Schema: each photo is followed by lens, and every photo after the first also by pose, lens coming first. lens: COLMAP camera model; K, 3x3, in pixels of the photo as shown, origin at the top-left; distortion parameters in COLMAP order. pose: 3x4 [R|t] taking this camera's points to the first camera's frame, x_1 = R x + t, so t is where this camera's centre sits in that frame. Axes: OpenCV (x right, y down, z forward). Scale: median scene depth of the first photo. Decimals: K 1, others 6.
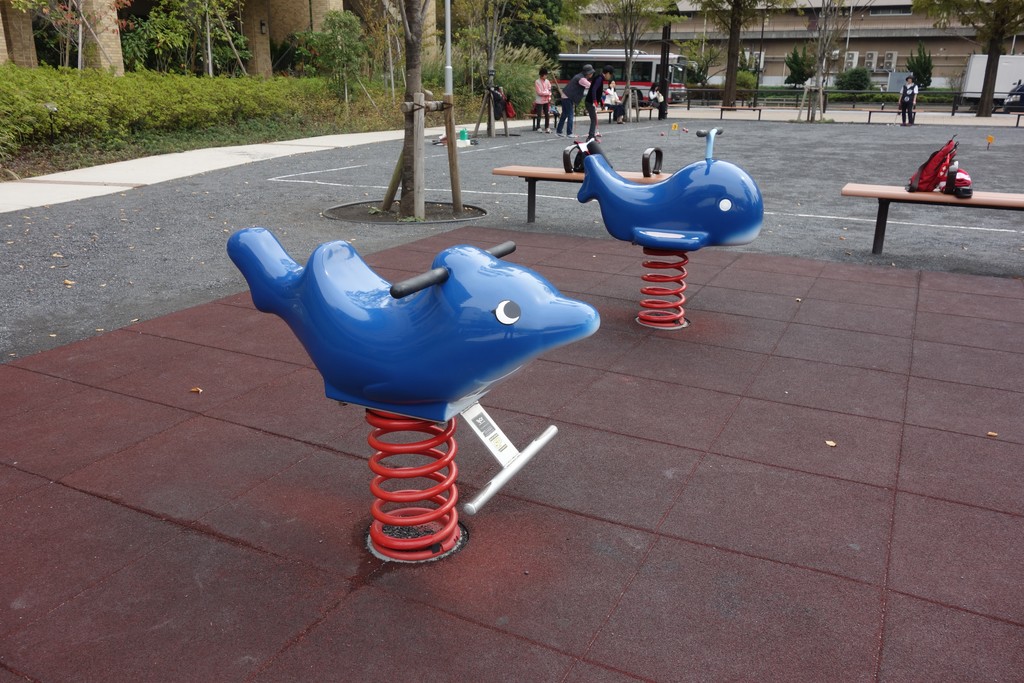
lens RADIAL K [[805.2, 0, 513.4], [0, 805.2, 337.9], [0, 0, 1]] dist [-0.000989, 0.003052]
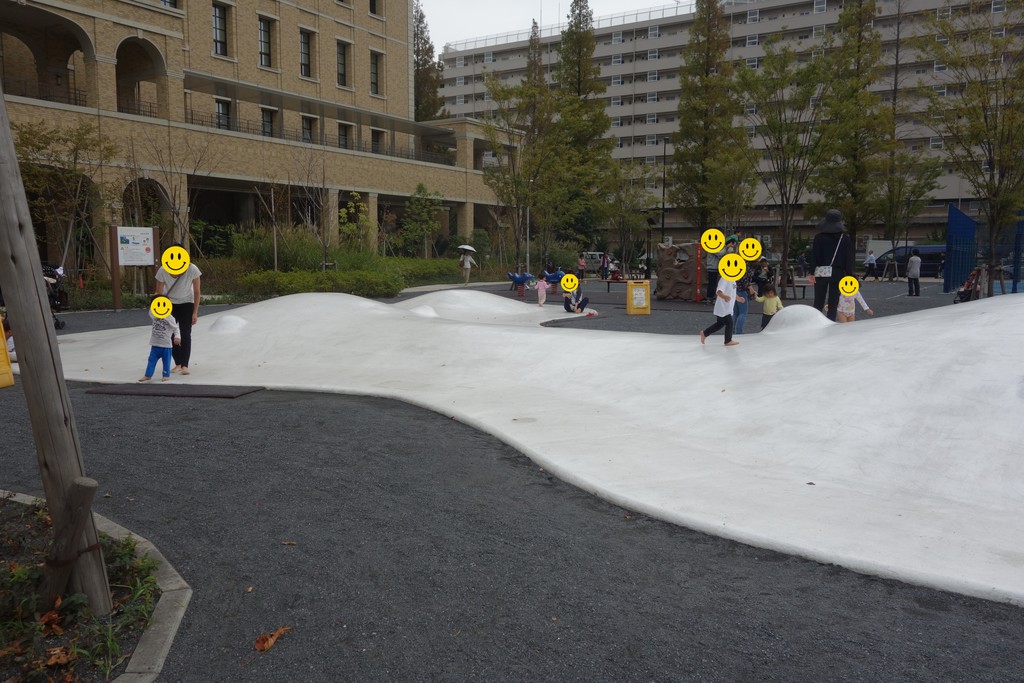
lens RADIAL K [[805.2, 0, 511.6], [0, 805.2, 341.6], [0, 0, 1]] dist [-0.000989, 0.003052]
pose [[0.995052, -0.001613, -0.099342, 0.070045], [-0.018644, 0.979075, -0.202643, 0.259052], [0.097590, 0.203492, 0.974201, -0.826772]]
